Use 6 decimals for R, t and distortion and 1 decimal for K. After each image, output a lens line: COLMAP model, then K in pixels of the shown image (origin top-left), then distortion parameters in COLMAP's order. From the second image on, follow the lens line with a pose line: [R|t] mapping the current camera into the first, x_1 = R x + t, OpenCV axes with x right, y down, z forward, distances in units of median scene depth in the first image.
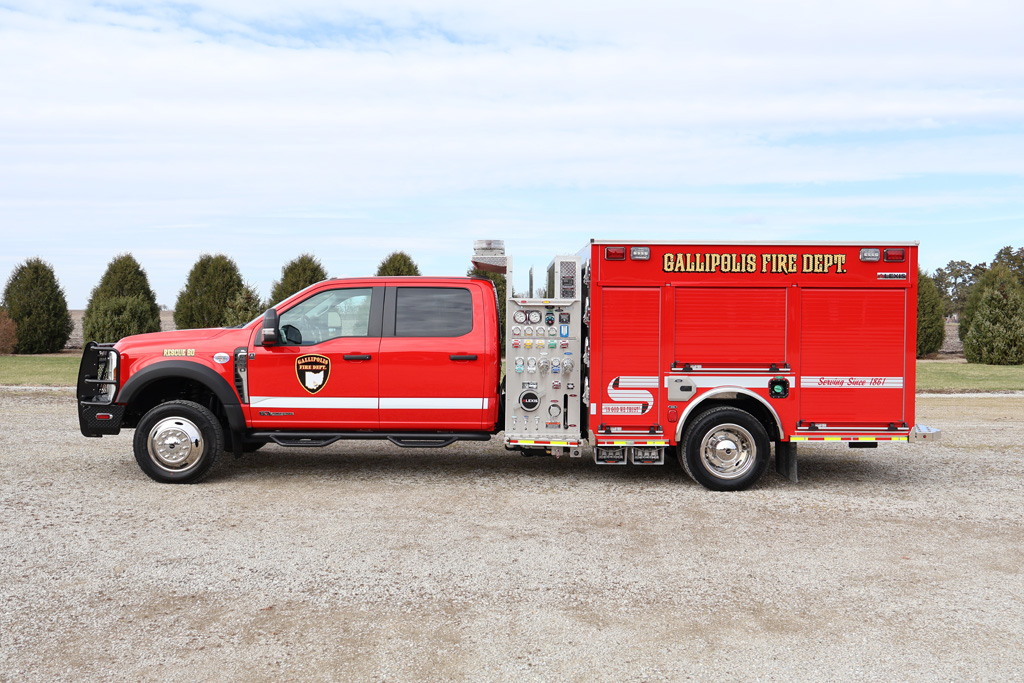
lens RADIAL K [[863.7, 0, 521.9], [0, 863.7, 364.0], [0, 0, 1]] dist [-0.012092, 0.000081]
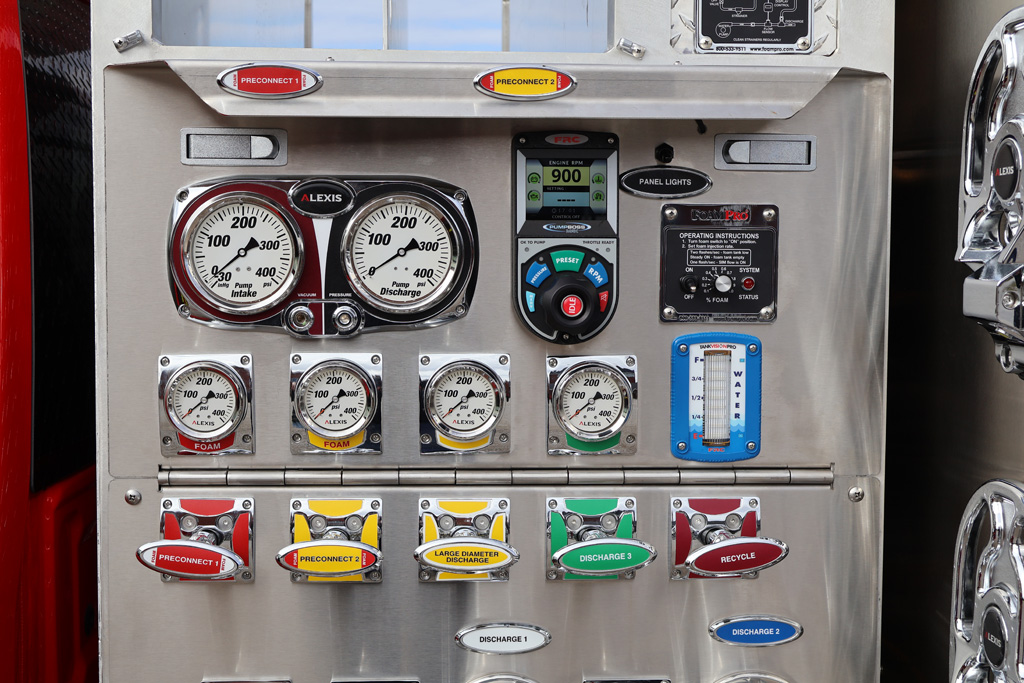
lens RADIAL K [[1142.2, 0, 559.8], [0, 1142.2, 310.2], [0, 0, 1]] dist [-0.004910, -0.003873]
pose [[0.999226, -0.007338, 0.038638, 0.026997], [0.006713, 0.999845, 0.016274, -0.050169], [-0.038751, -0.016002, 0.999121, 0.876679]]
